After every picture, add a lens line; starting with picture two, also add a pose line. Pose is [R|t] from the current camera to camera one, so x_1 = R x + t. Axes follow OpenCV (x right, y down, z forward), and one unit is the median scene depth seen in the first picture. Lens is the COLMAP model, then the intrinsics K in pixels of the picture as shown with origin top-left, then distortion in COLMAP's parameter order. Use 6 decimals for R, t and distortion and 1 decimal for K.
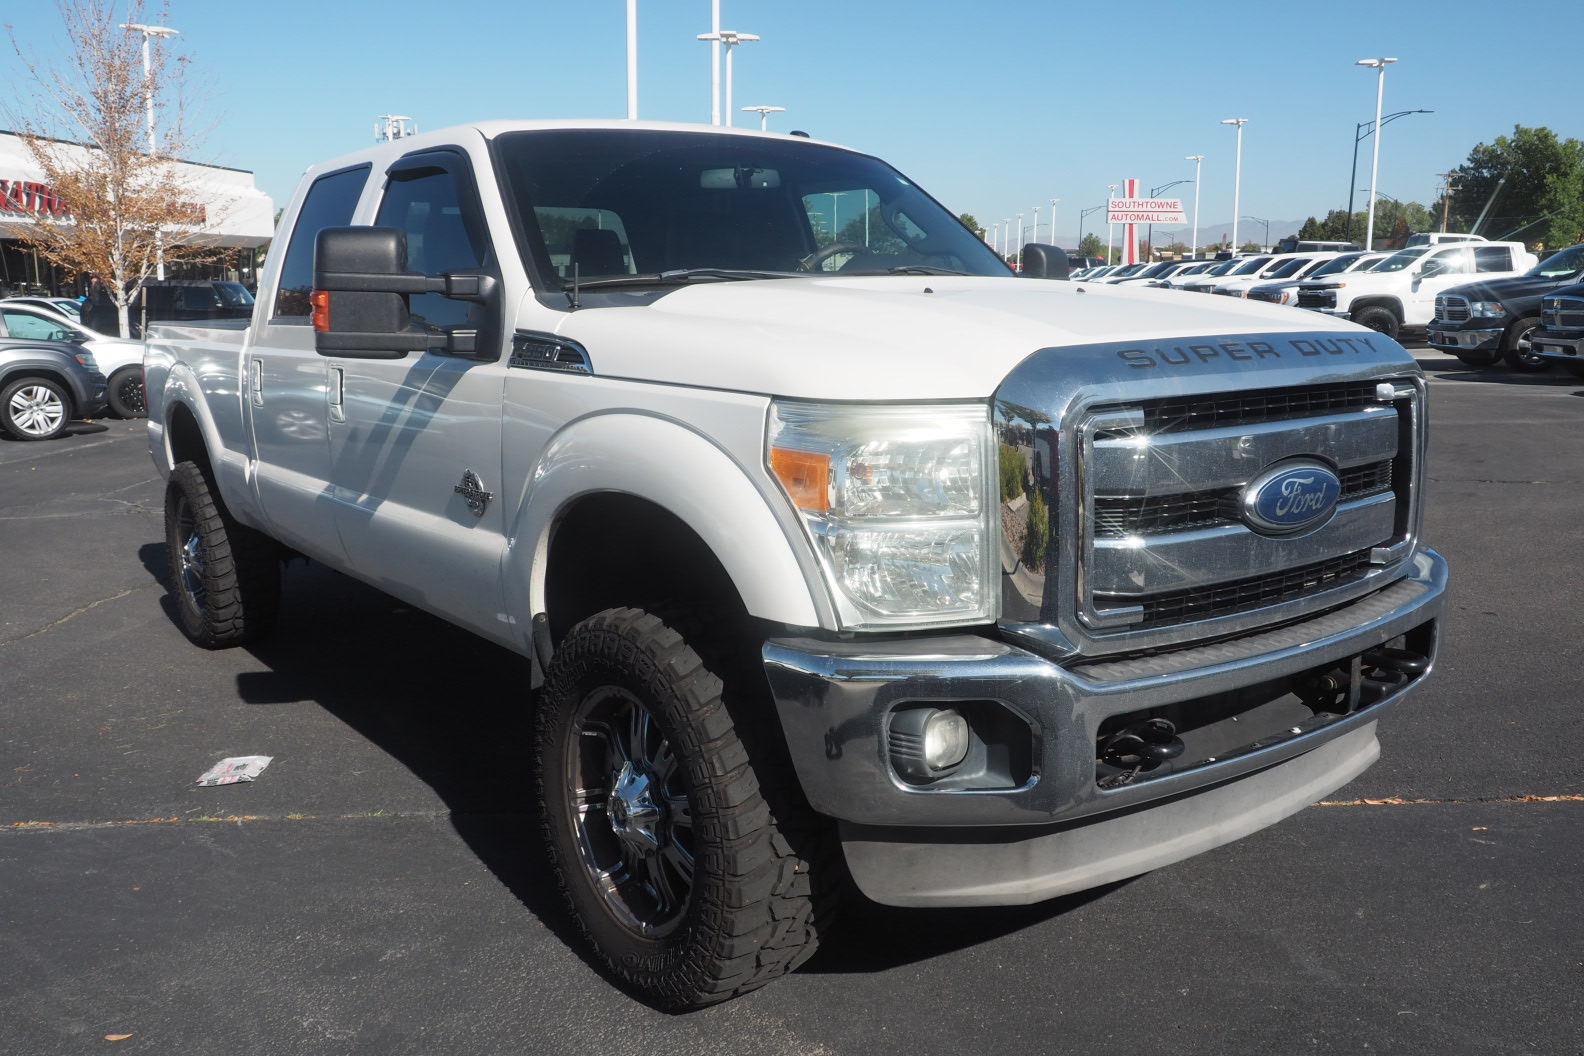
lens RADIAL K [[1386.9, 0, 785.3], [0, 1386.9, 532.3], [0, 0, 1]] dist [-0.014402, -0.006379]
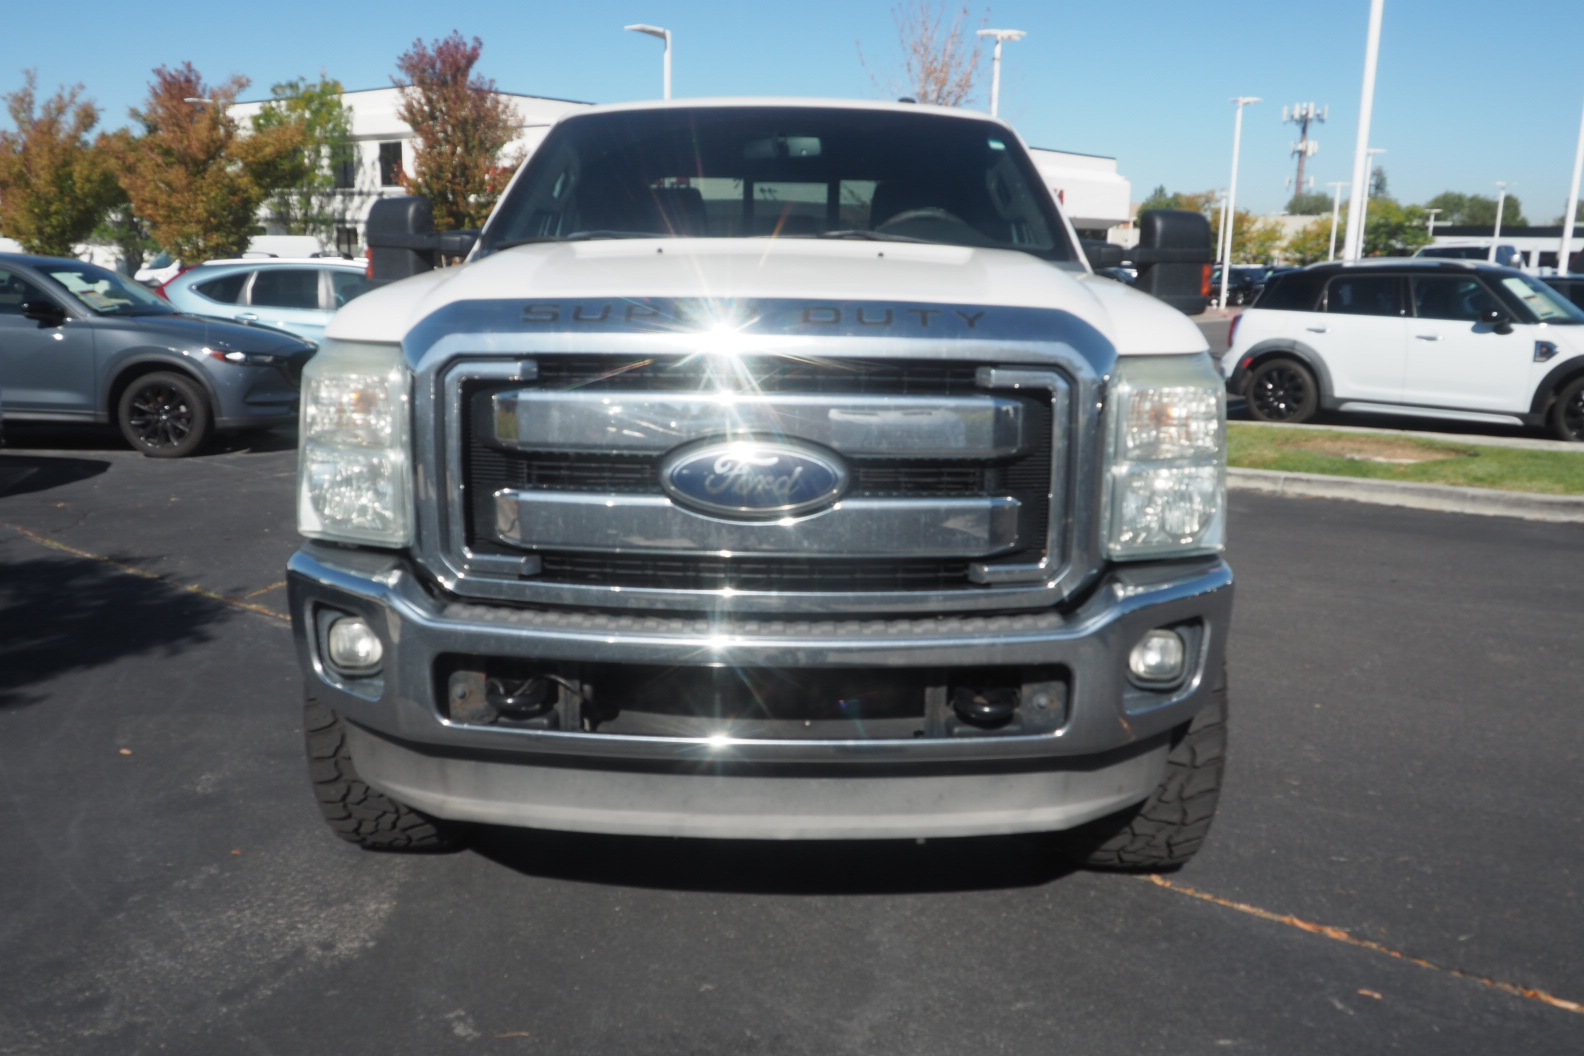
lens RADIAL K [[1320.0, 0, 787.2], [0, 1320.0, 524.5], [0, 0, 1]] dist [0.009551, 0.002191]
pose [[0.772162, 0.141996, -0.619357, 0.774884], [-0.132416, 0.989271, 0.061718, -0.043619], [0.621475, 0.034357, 0.782680, 0.280363]]
